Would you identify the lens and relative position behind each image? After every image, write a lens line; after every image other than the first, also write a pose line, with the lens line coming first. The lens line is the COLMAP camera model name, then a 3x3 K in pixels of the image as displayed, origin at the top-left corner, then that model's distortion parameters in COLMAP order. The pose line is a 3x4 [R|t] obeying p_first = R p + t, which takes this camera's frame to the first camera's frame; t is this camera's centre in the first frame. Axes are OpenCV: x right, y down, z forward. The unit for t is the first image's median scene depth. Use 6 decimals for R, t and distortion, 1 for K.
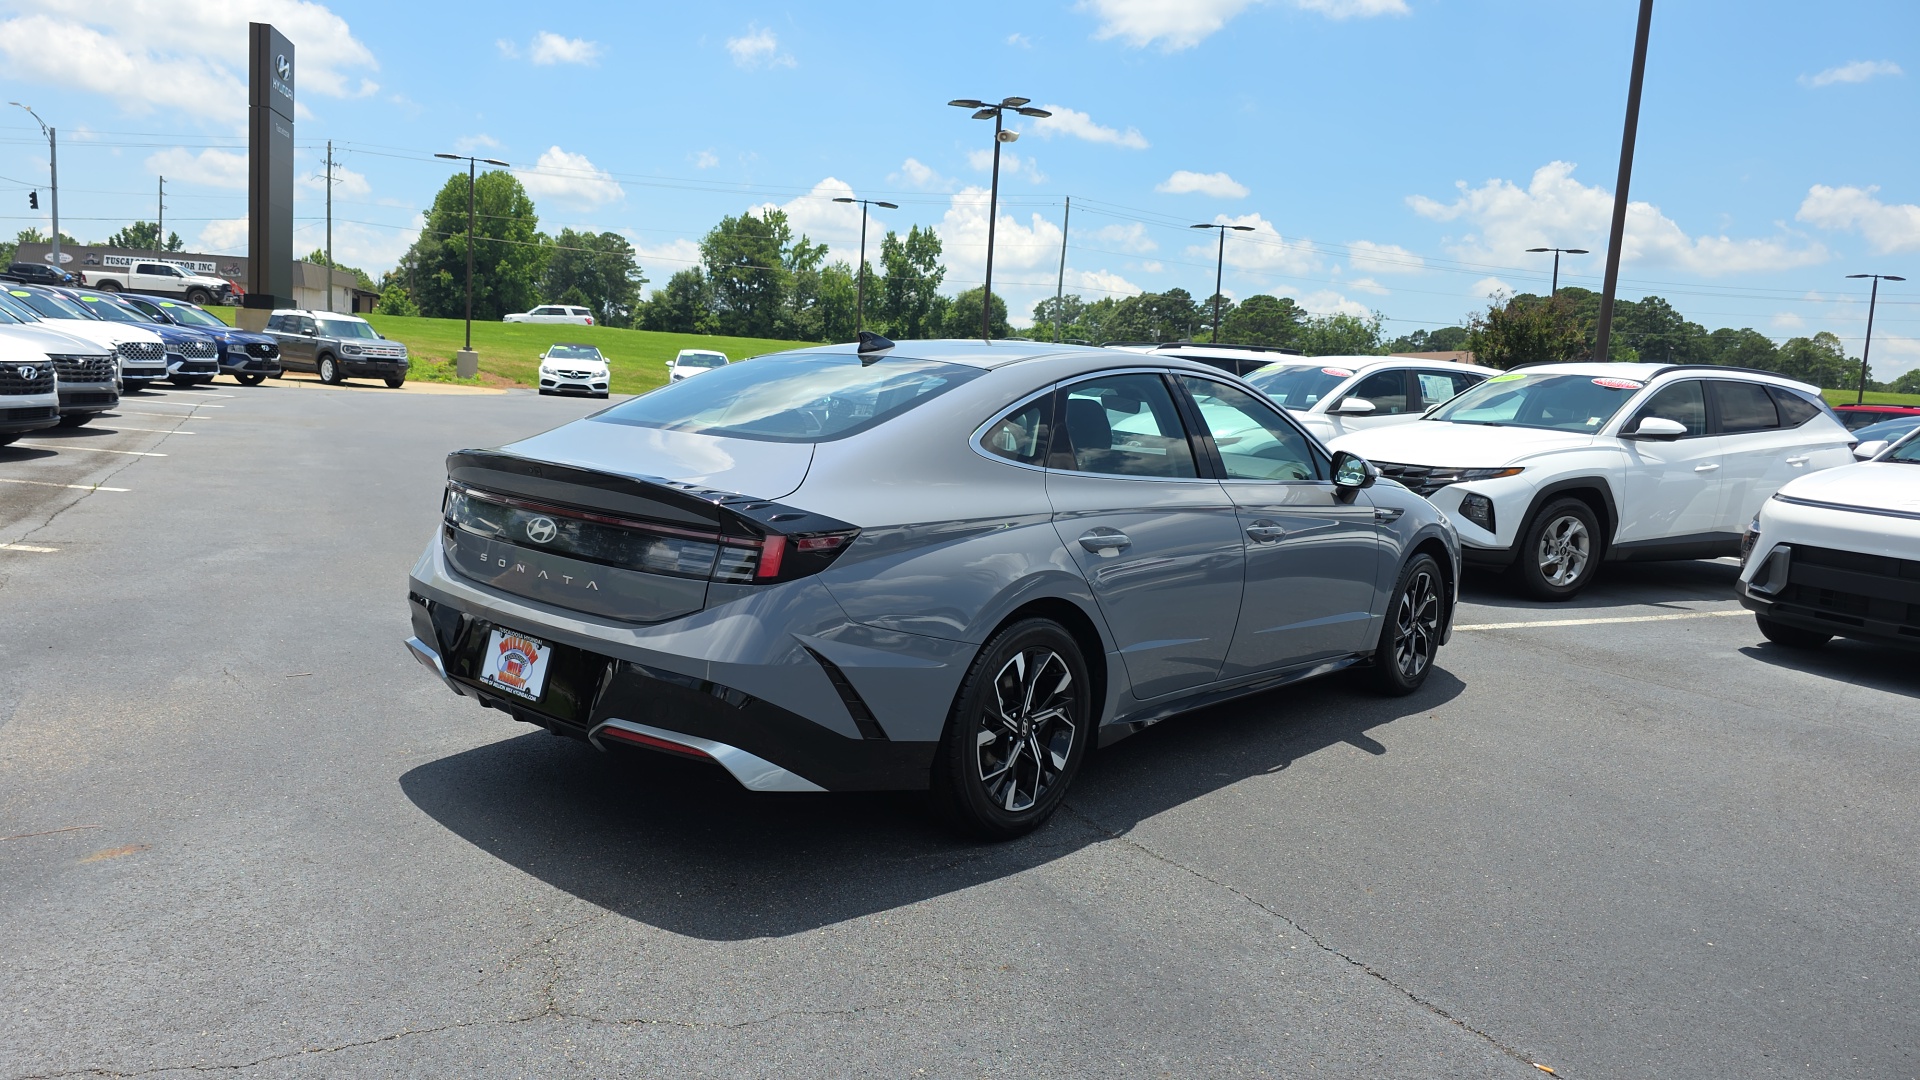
lens RADIAL K [[1308.0, 0, 850.9], [0, 1308.0, 532.9], [0, 0, 1]] dist [0.053539, -0.058512]
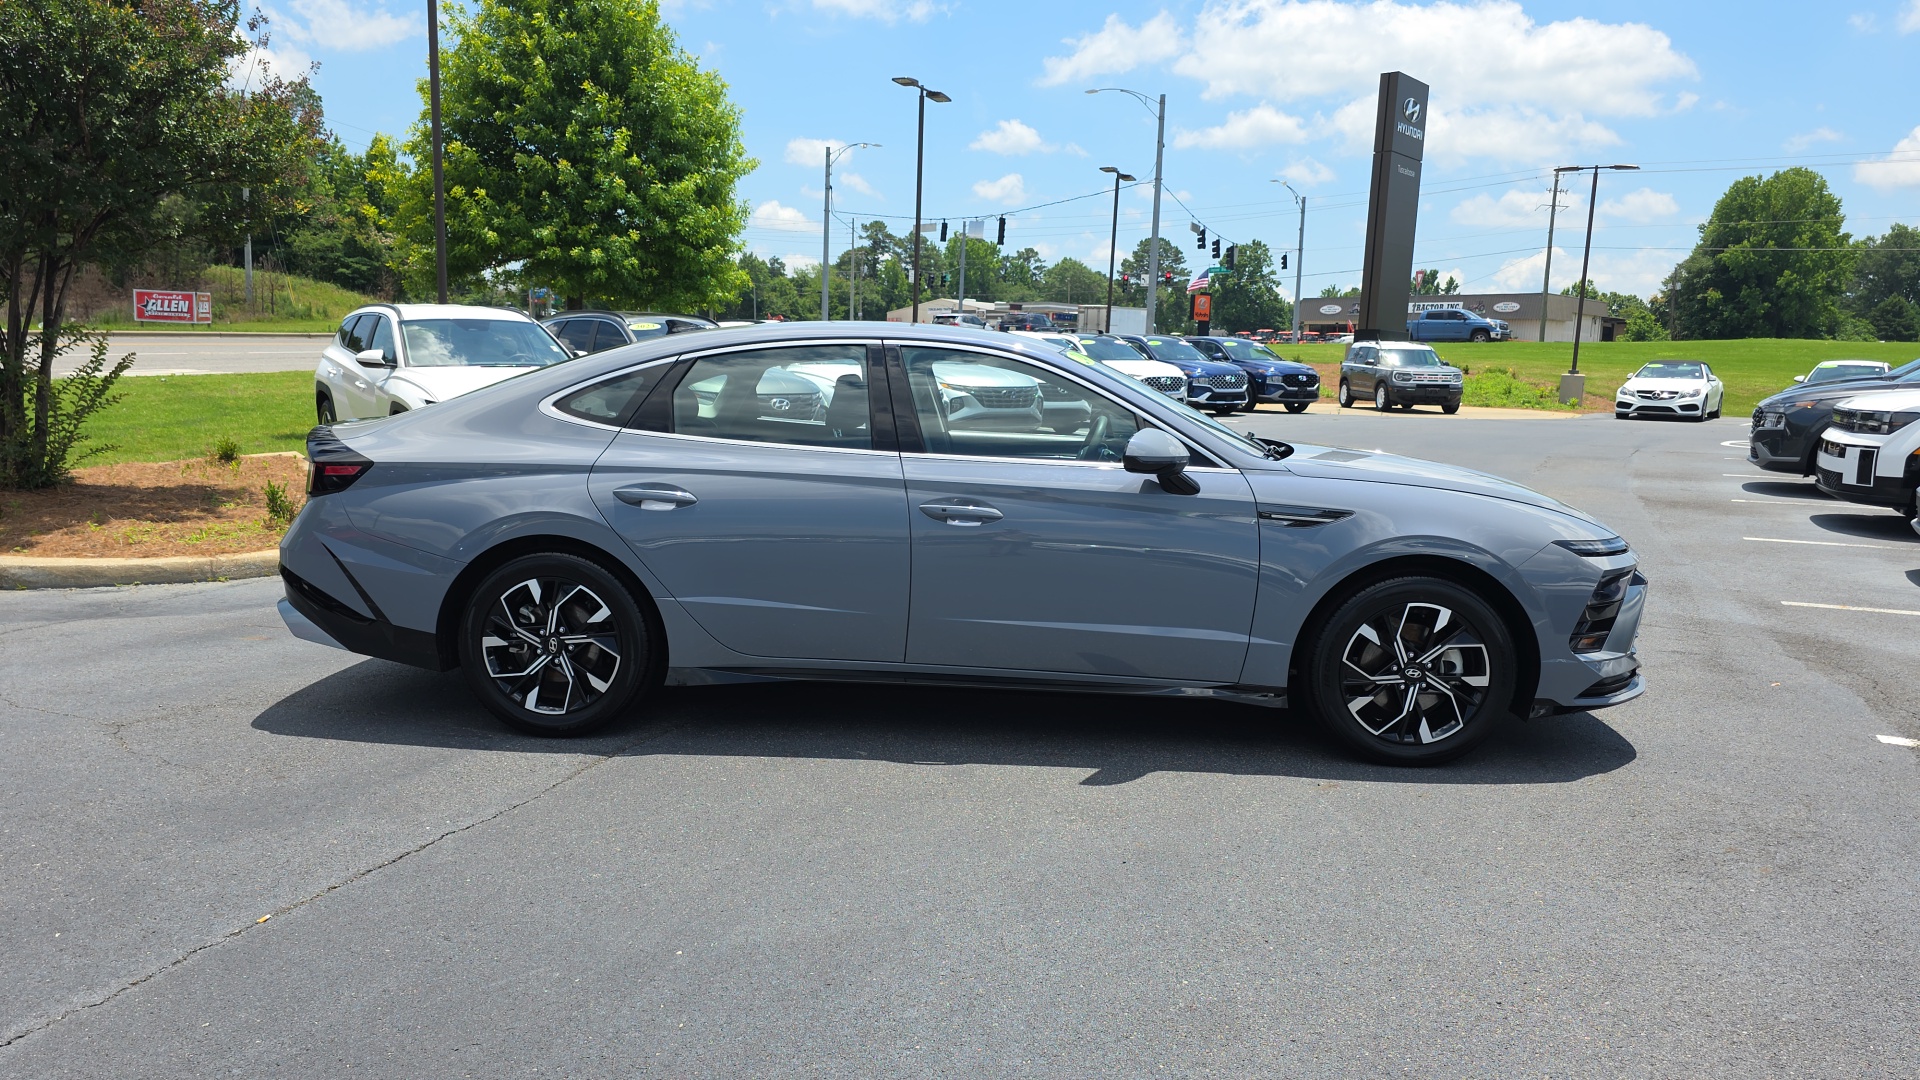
lens RADIAL K [[1335.8, 0, 954.9], [0, 1335.8, 541.2], [0, 0, 1]] dist [0.012480, -0.022914]
pose [[0.635416, 0.056411, -0.770107, 0.177206], [-0.074976, 0.997123, 0.011177, 0.001892], [0.768521, 0.050637, 0.637817, 0.069233]]
